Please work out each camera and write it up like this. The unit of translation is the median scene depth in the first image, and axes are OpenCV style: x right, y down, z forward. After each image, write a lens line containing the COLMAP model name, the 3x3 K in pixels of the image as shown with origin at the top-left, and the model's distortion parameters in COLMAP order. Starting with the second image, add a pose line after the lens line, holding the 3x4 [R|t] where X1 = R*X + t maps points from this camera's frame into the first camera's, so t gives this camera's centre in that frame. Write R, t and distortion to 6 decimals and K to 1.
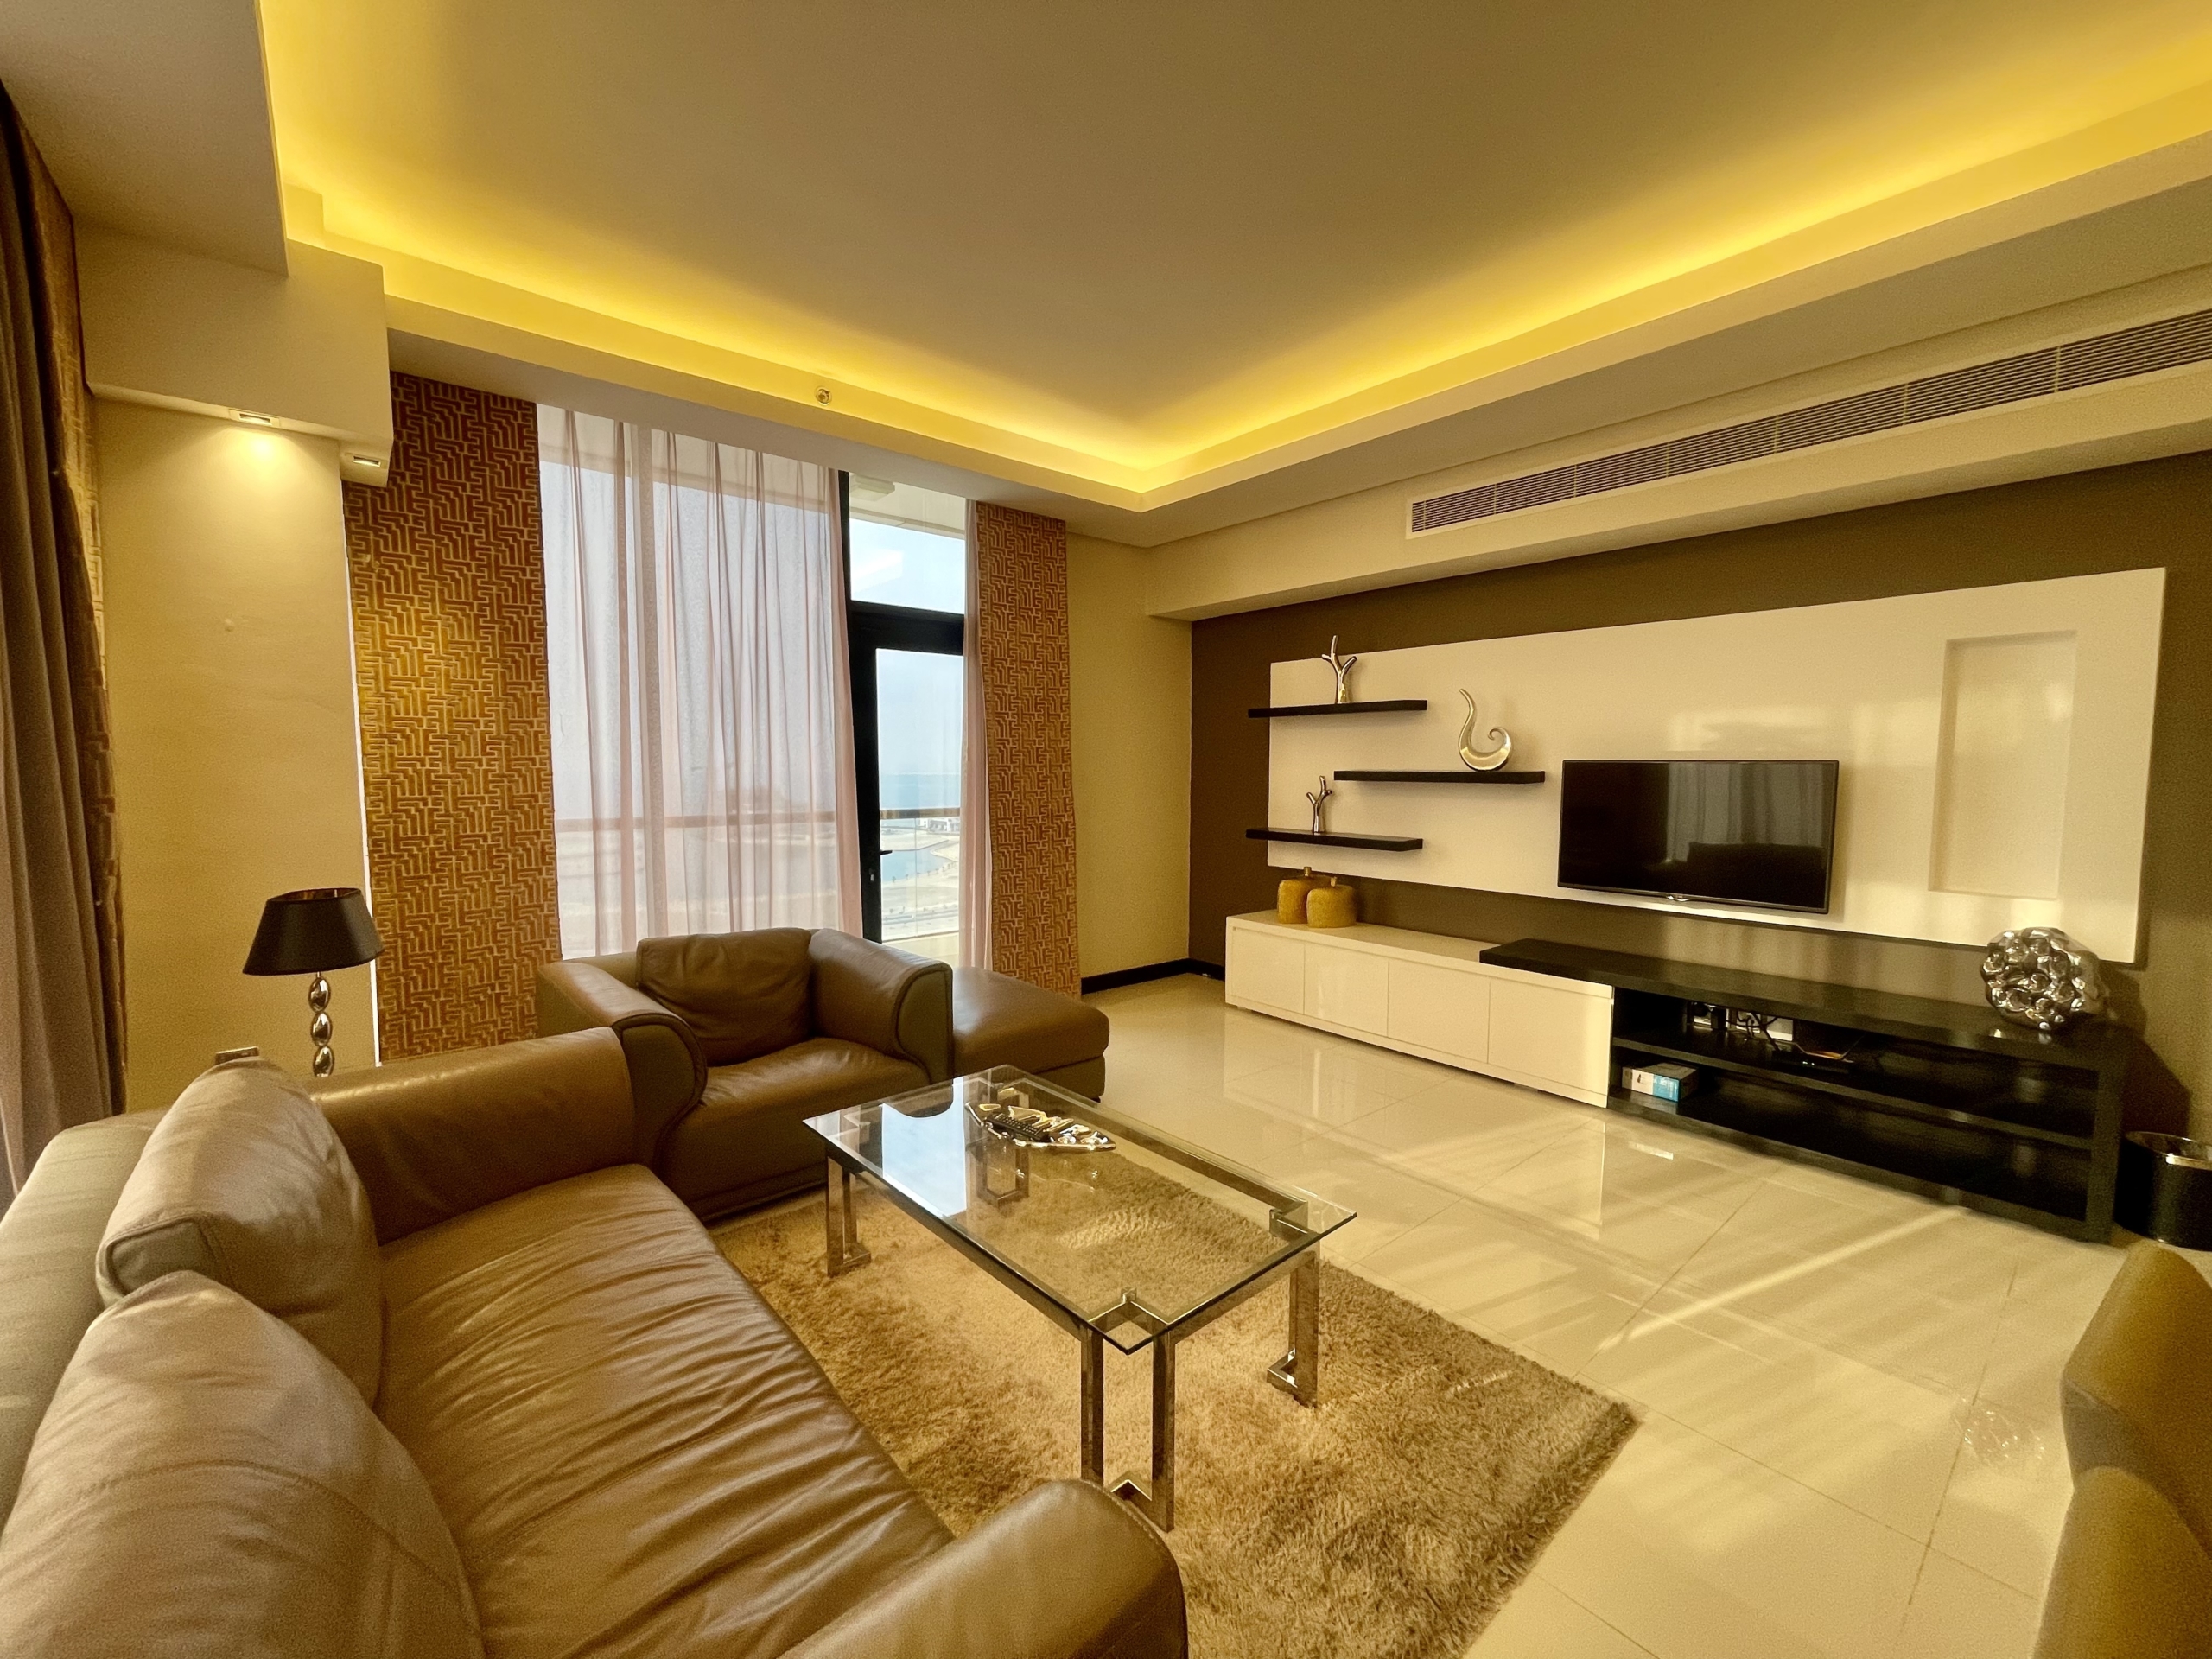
lens RADIAL K [[893.8, 0, 1101.5], [0, 893.8, 839.9], [0, 0, 1]] dist [0.003302, 0.000099]
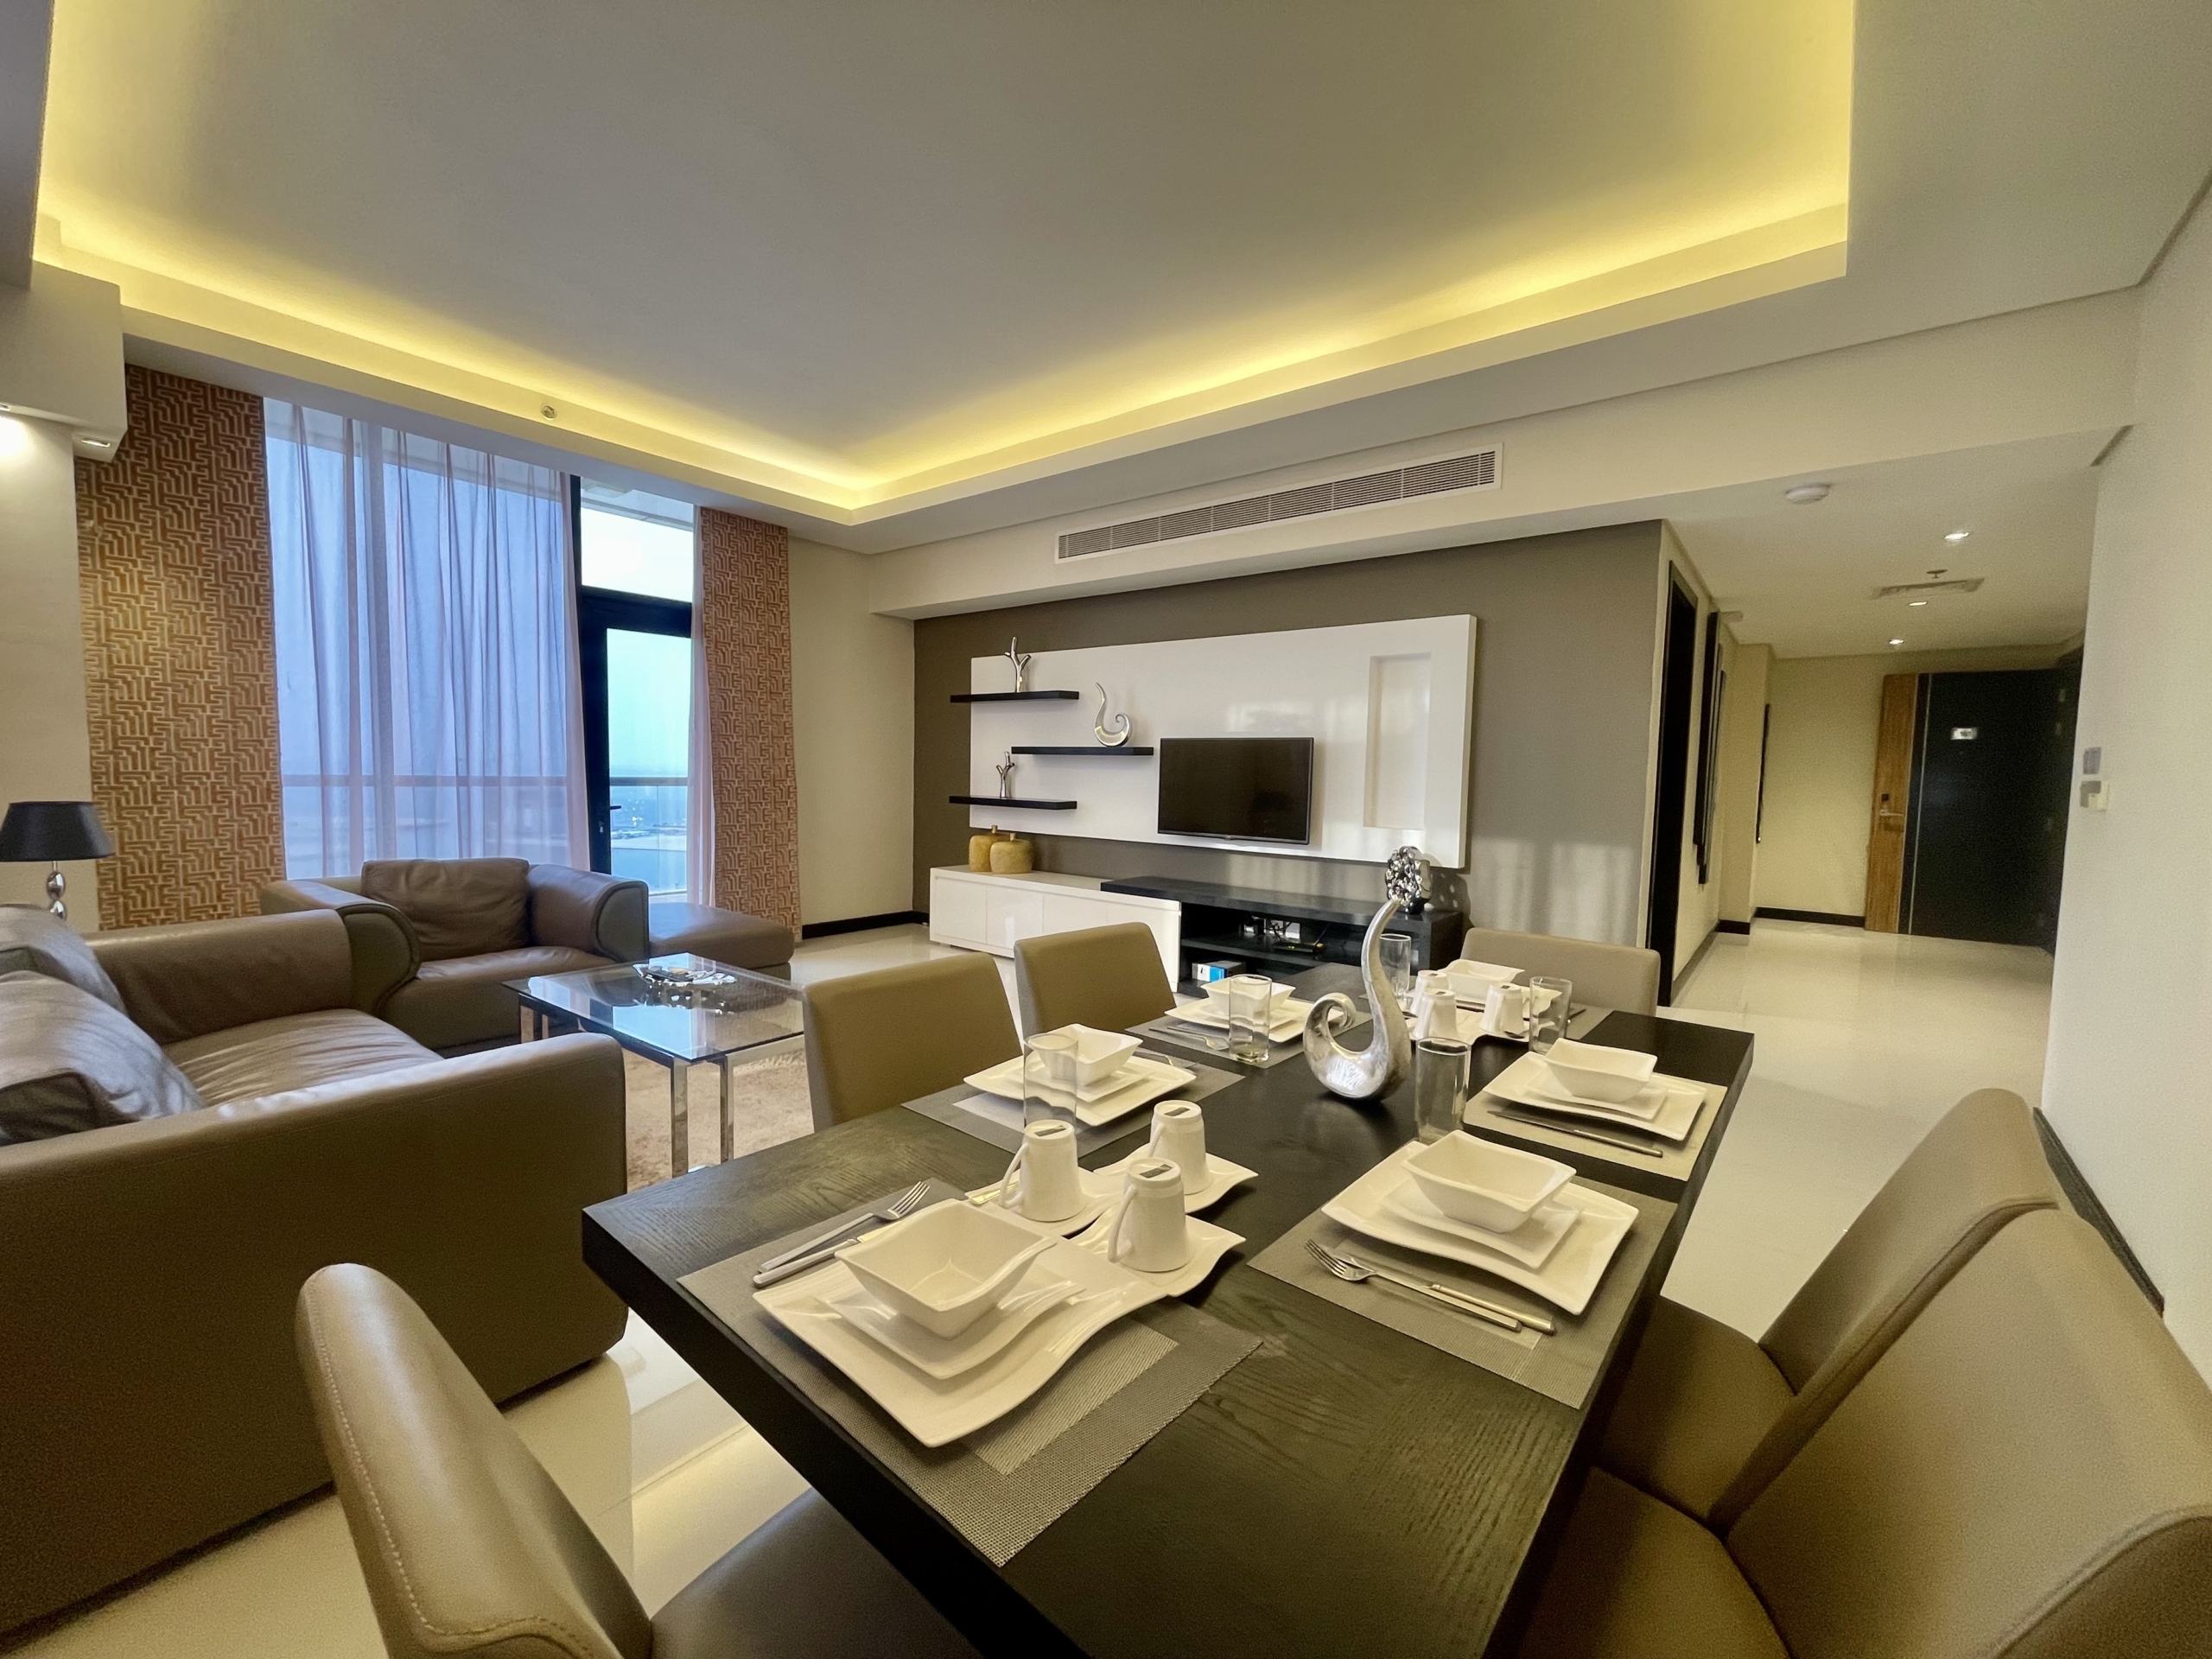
lens RADIAL K [[893.8, 0, 1097.0], [0, 893.8, 837.9], [0, 0, 1]] dist [0.003302, 0.000099]
pose [[0.980859, 0.004332, 0.194673, 0.179331], [-0.003375, 0.999981, -0.005250, 0.072858], [-0.194692, 0.004492, 0.980854, -0.307012]]
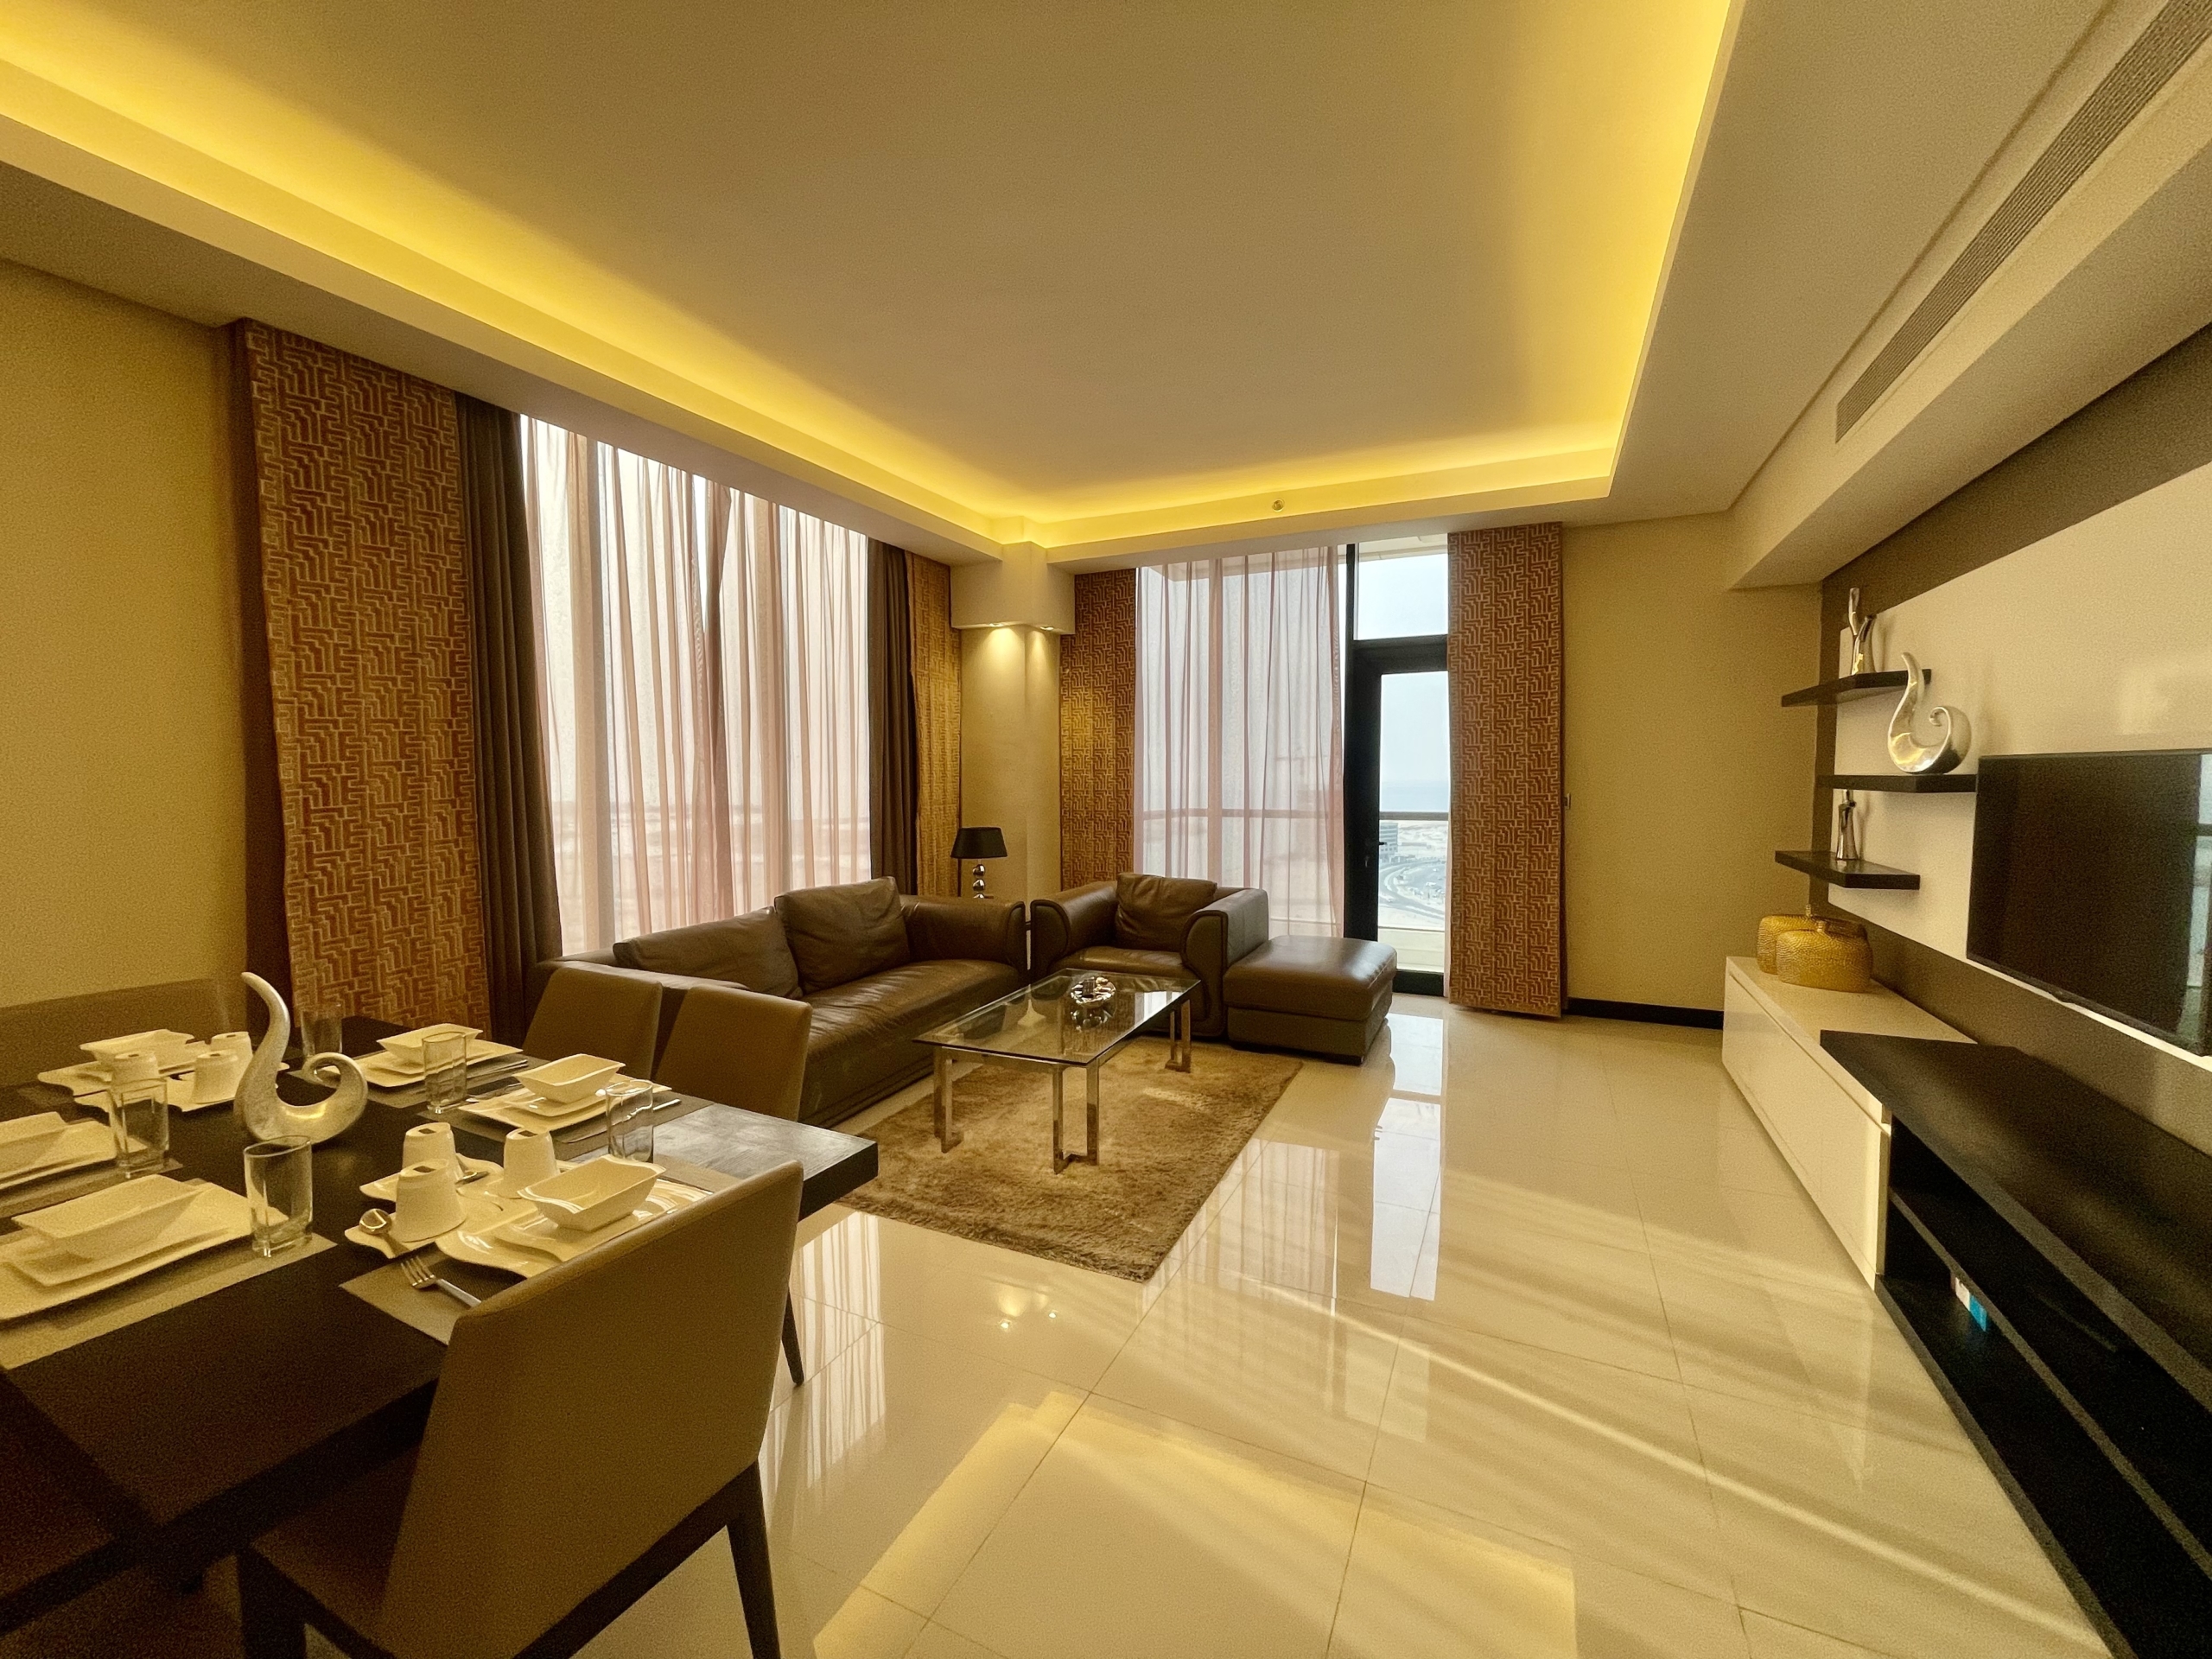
lens RADIAL K [[893.8, 0, 1094.9], [0, 893.8, 830.4], [0, 0, 1]] dist [0.003302, 0.000099]
pose [[0.413517, 0.053619, -0.908916, 0.904602], [-0.069080, 0.997235, 0.027401, -0.011924], [0.907872, 0.051457, 0.416078, 0.199622]]
